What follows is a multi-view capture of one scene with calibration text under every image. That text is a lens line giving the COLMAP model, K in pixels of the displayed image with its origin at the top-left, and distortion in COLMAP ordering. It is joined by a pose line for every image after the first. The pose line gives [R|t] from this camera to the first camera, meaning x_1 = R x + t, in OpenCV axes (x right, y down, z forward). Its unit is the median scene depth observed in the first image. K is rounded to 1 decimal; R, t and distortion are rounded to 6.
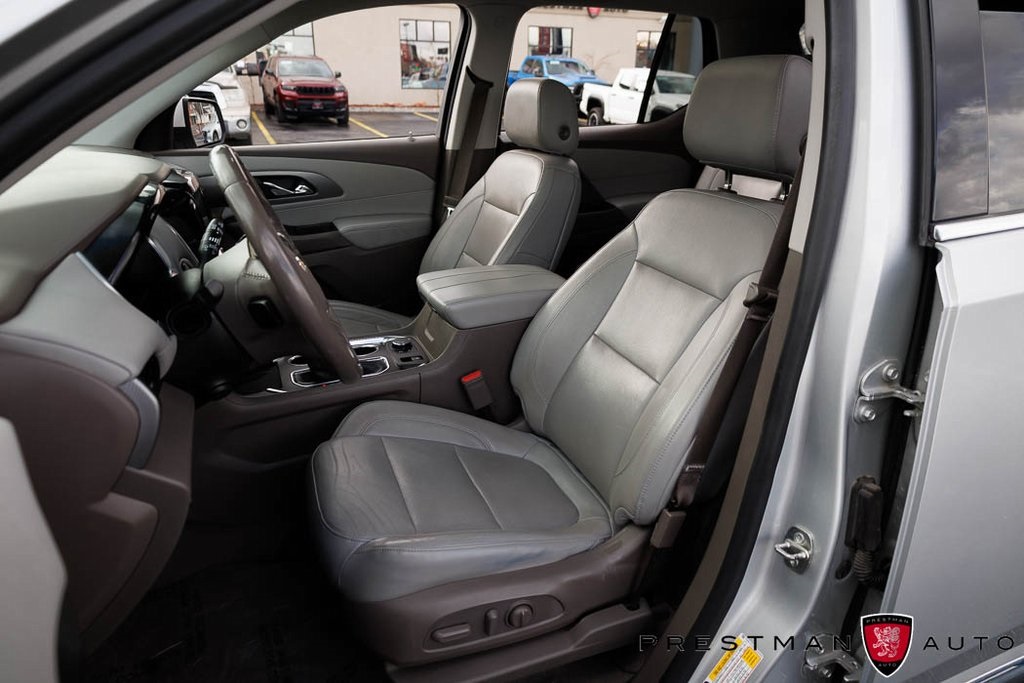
lens RADIAL K [[675.8, 0, 510.8], [0, 675.8, 344.1], [0, 0, 1]] dist [0.024449, 0.002035]
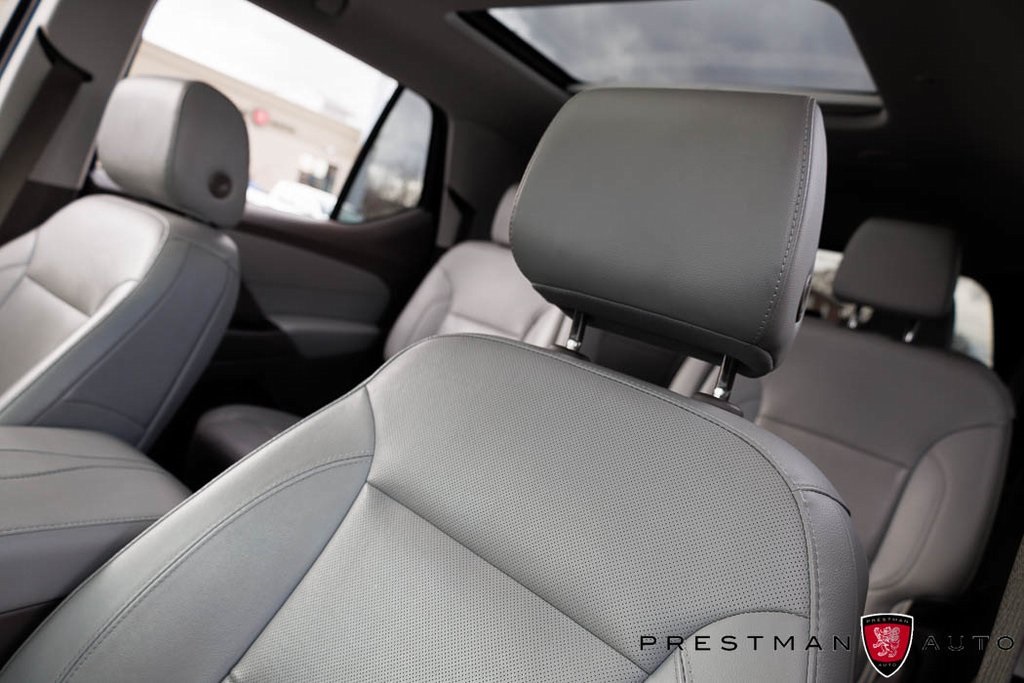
lens RADIAL K [[675.8, 0, 510.8], [0, 675.8, 344.1], [0, 0, 1]] dist [0.024449, 0.002035]
pose [[0.854012, 0.167071, 0.492697, 0.031205], [-0.072823, 0.976099, -0.204763, -0.093321], [-0.515131, 0.138990, 0.845767, 0.436256]]
